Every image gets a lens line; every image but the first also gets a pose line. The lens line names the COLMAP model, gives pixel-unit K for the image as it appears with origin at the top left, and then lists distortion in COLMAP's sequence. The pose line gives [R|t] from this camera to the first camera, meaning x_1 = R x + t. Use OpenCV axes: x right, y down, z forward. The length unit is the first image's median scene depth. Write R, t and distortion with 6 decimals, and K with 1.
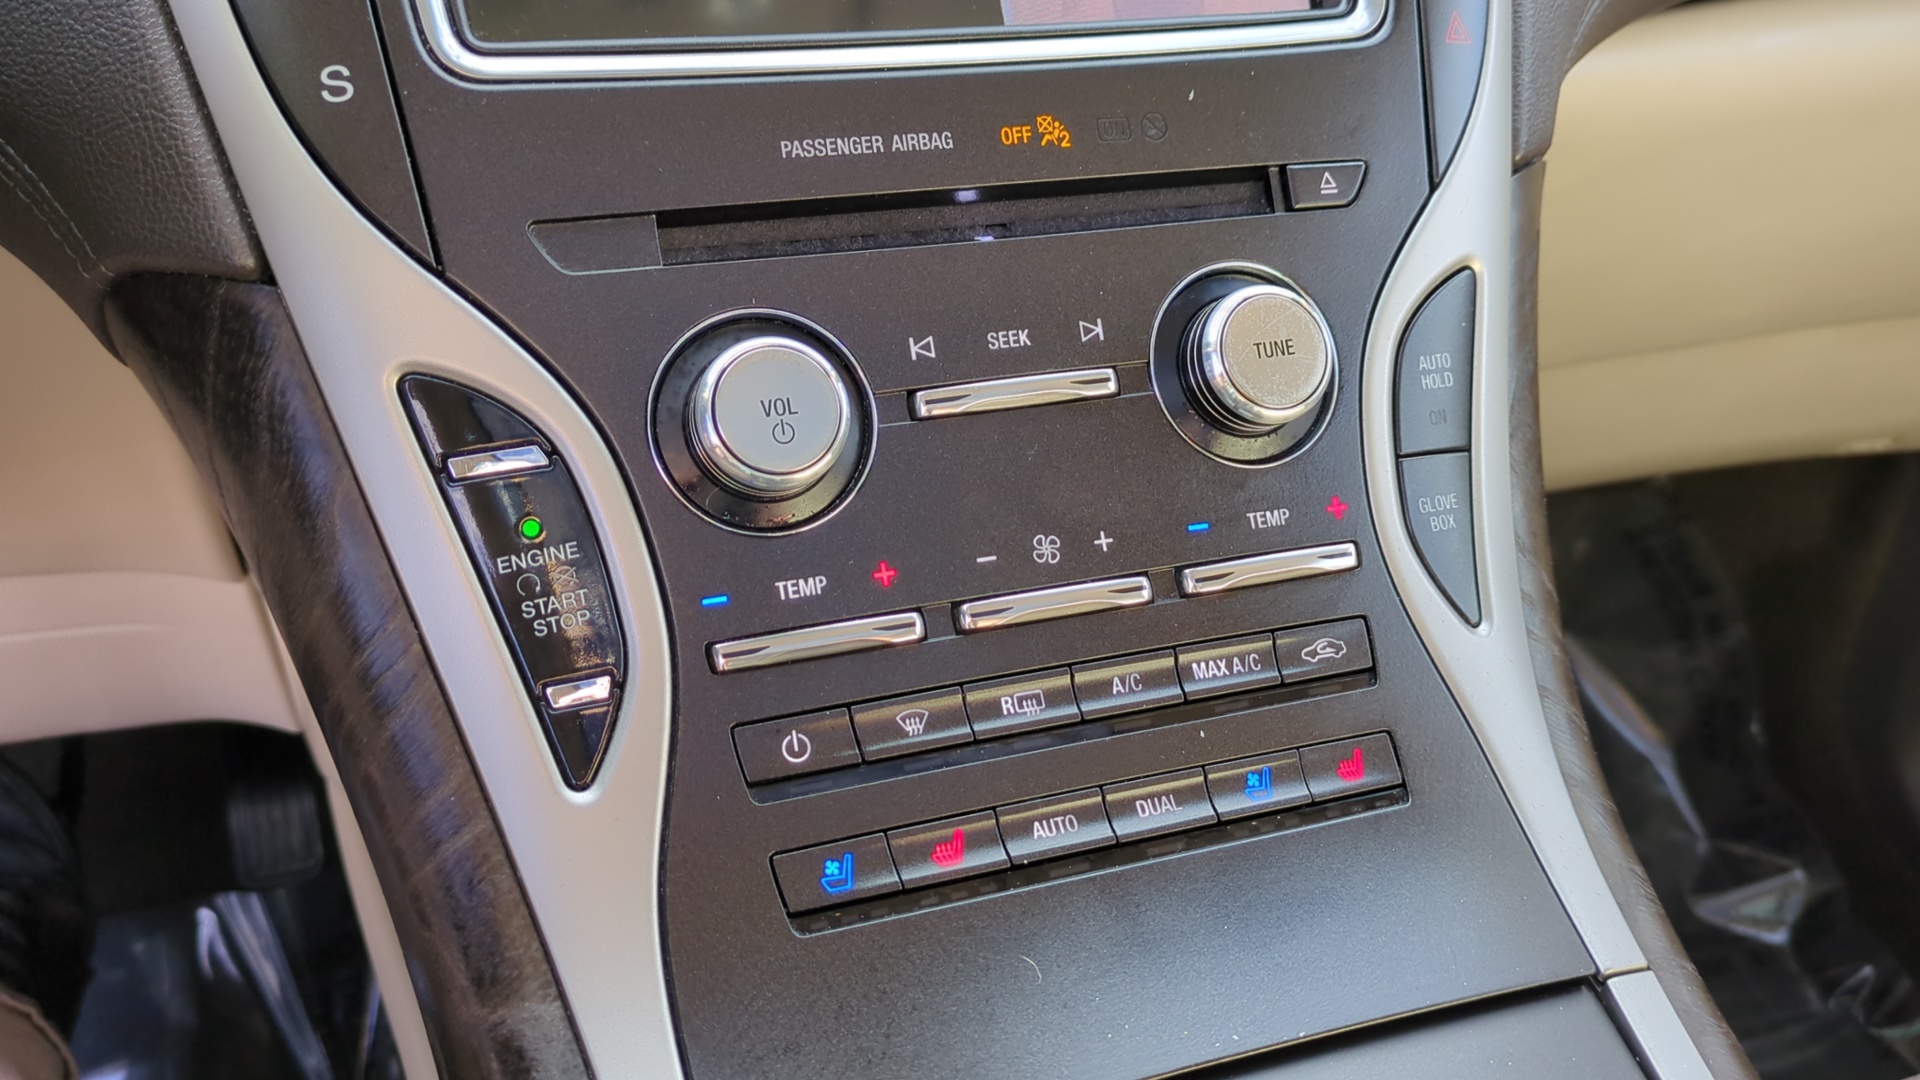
lens RADIAL K [[1637.6, 0, 952.0], [0, 1637.6, 534.8], [0, 0, 1]] dist [0.059786, -0.071332]
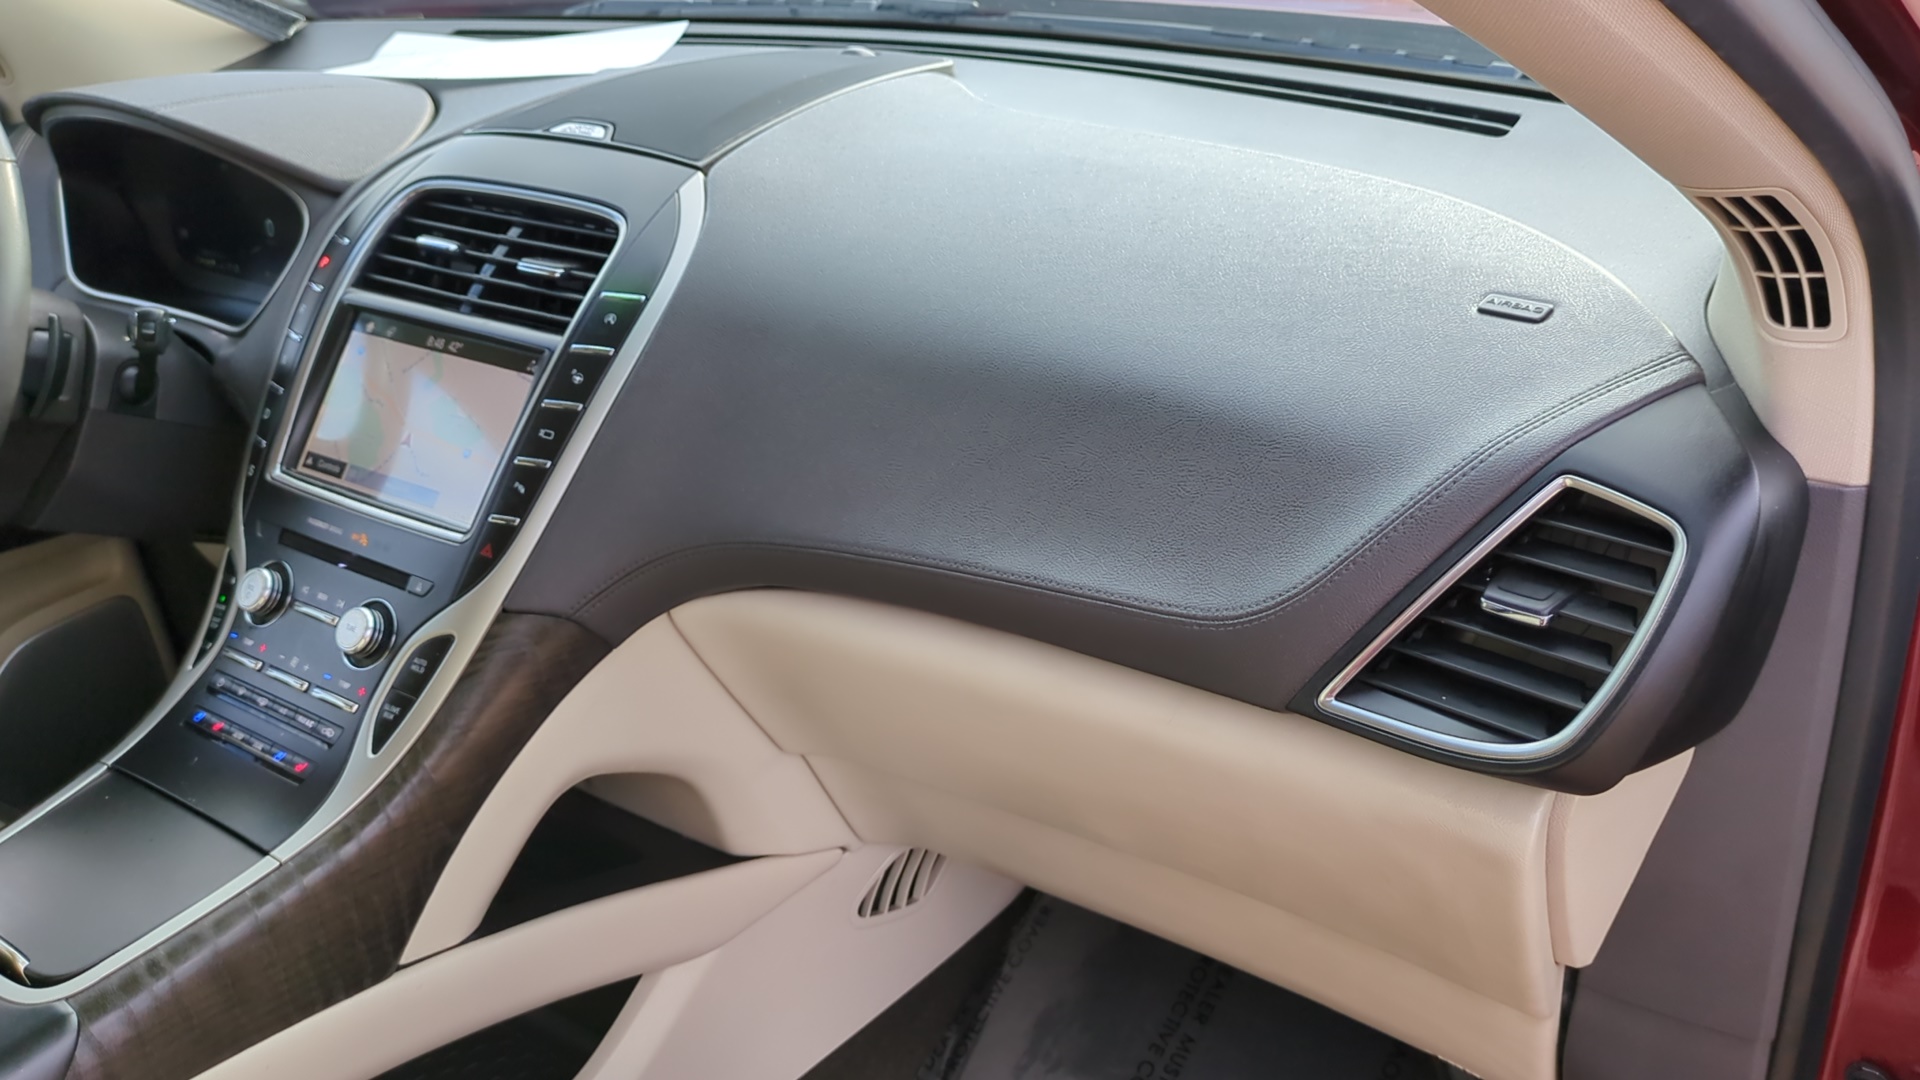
lens RADIAL K [[1637.6, 0, 970.3], [0, 1637.6, 548.0], [0, 0, 1]] dist [0.059786, -0.071332]
pose [[0.563569, 0.281637, -0.776576, 3.273439], [-0.390955, 0.919072, 0.049596, -0.878797], [0.727698, 0.275656, 0.628069, -0.091310]]
